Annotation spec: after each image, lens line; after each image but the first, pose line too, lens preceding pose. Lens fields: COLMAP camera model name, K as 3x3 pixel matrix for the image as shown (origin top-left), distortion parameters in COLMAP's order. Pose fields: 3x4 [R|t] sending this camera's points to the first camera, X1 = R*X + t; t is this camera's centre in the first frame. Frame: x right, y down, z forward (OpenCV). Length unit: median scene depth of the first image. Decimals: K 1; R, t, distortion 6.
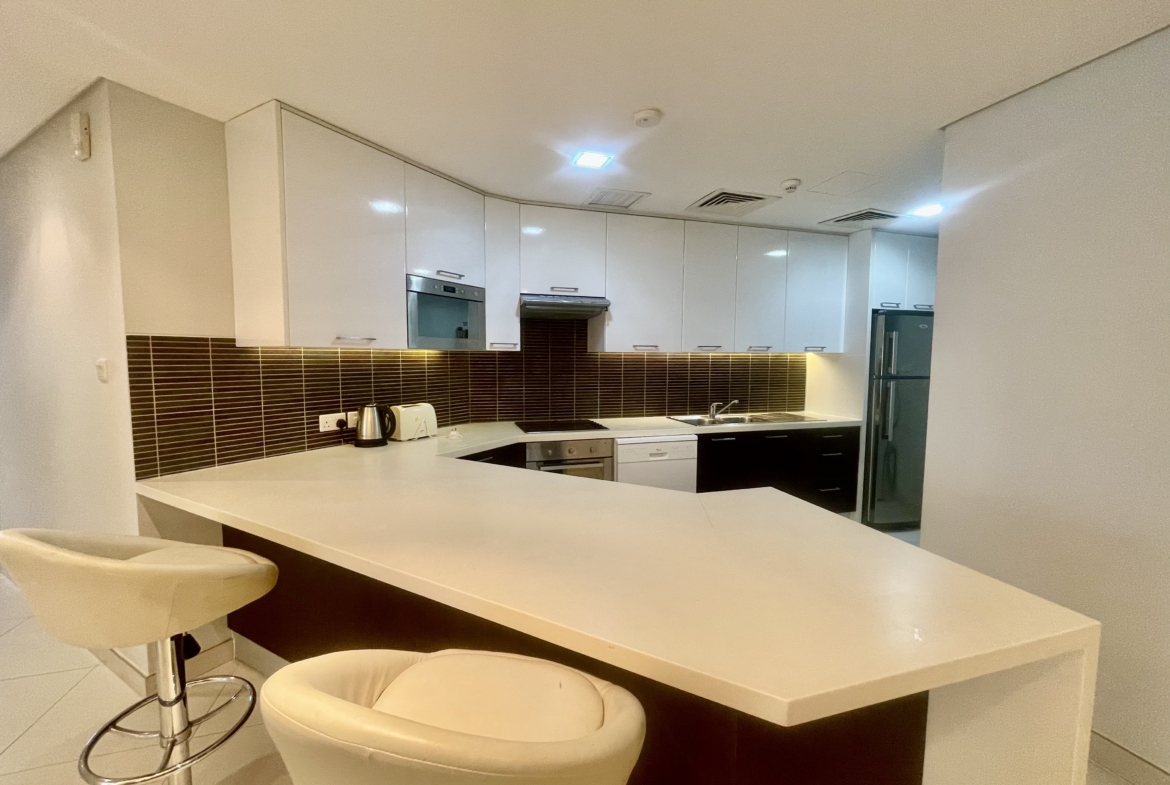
lens RADIAL K [[474.6, 0, 584.8], [0, 474.6, 394.3], [0, 0, 1]] dist [-0.000399, -0.000082]
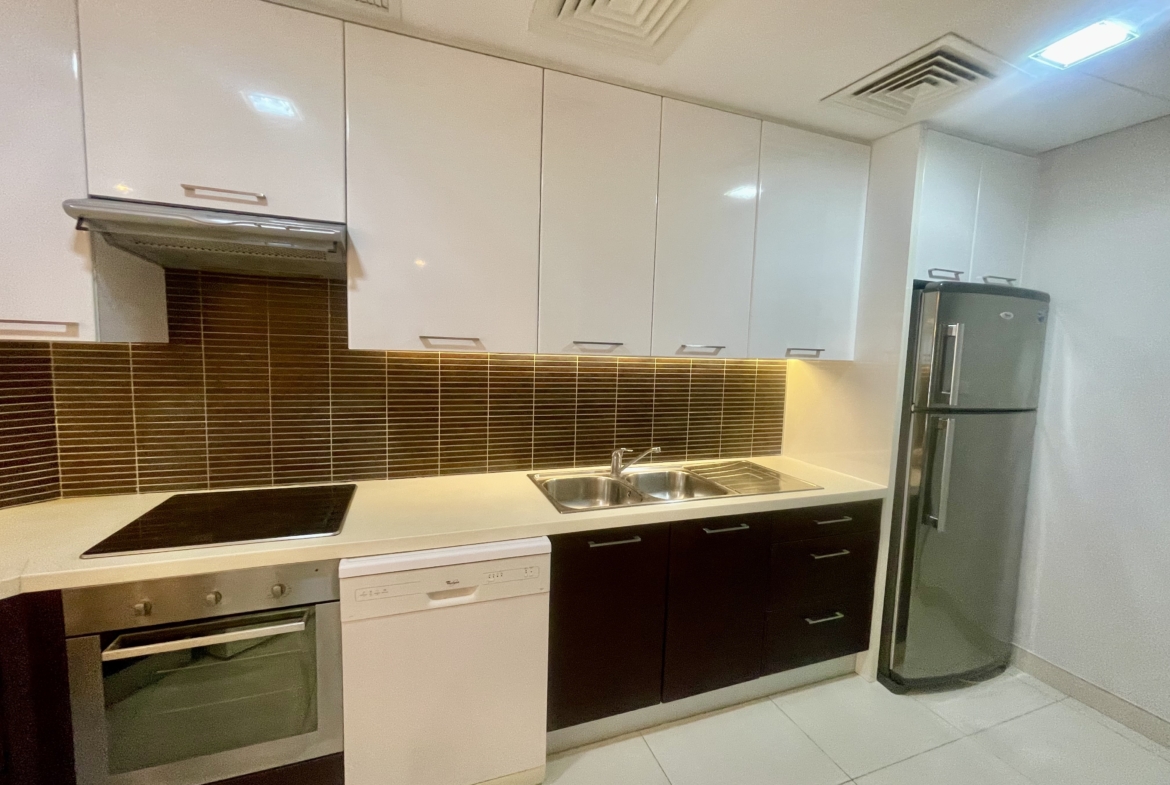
lens RADIAL K [[470.6, 0, 580.5], [0, 470.6, 392.9], [0, 0, 1]] dist [-0.001494, -0.000301]
pose [[0.998581, 0.021395, 0.048769, 0.212525], [-0.022045, 0.999675, 0.012837, -0.052769], [-0.048479, -0.013894, 0.998728, 0.494514]]
